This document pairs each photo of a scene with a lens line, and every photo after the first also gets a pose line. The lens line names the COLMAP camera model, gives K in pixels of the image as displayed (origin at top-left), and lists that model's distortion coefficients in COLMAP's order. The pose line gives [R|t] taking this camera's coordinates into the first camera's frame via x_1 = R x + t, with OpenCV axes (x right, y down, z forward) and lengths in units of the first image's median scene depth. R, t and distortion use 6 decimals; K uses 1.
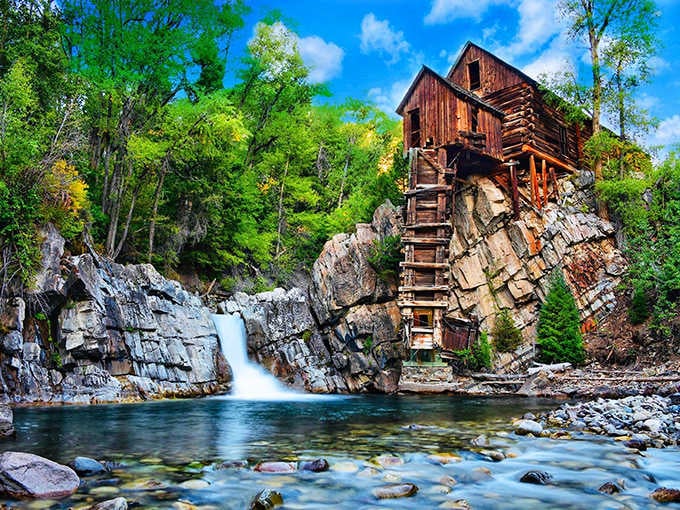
lens RADIAL K [[576.2, 0, 322.7], [0, 576.2, 268.3], [0, 0, 1]] dist [-0.129536, -0.009782]
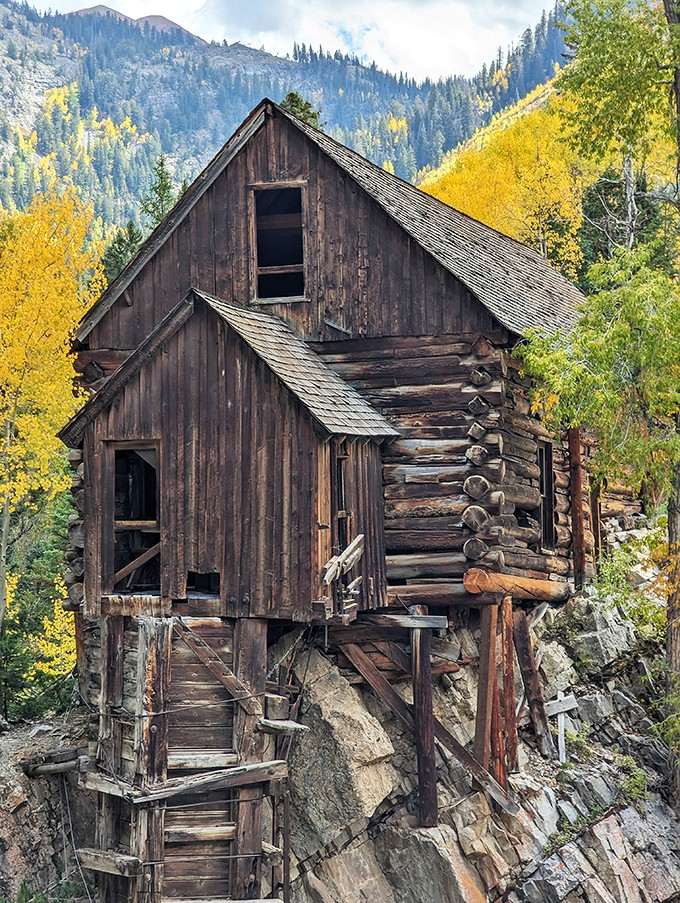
lens RADIAL K [[3138.6, 0, 340.8], [0, 3138.6, 449.9], [0, 0, 1]] dist [0.156357, 0.000000]
pose [[0.826119, -0.003362, 0.563486, -0.630265], [-0.058174, 0.994130, 0.091221, -0.439949], [-0.560485, -0.108140, 0.821074, -0.289831]]
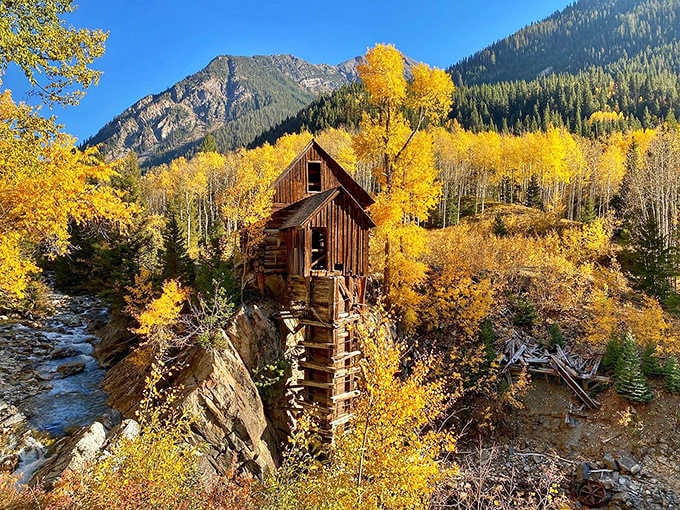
lens RADIAL K [[526.3, 0, 339.9], [0, 526.3, 256.2], [0, 0, 1]] dist [0.021111, -0.034498]
pose [[0.403077, -0.021457, 0.914914, -0.683059], [-0.120146, 0.989832, 0.076146, -0.320447], [-0.907245, -0.140616, 0.396401, 0.645037]]
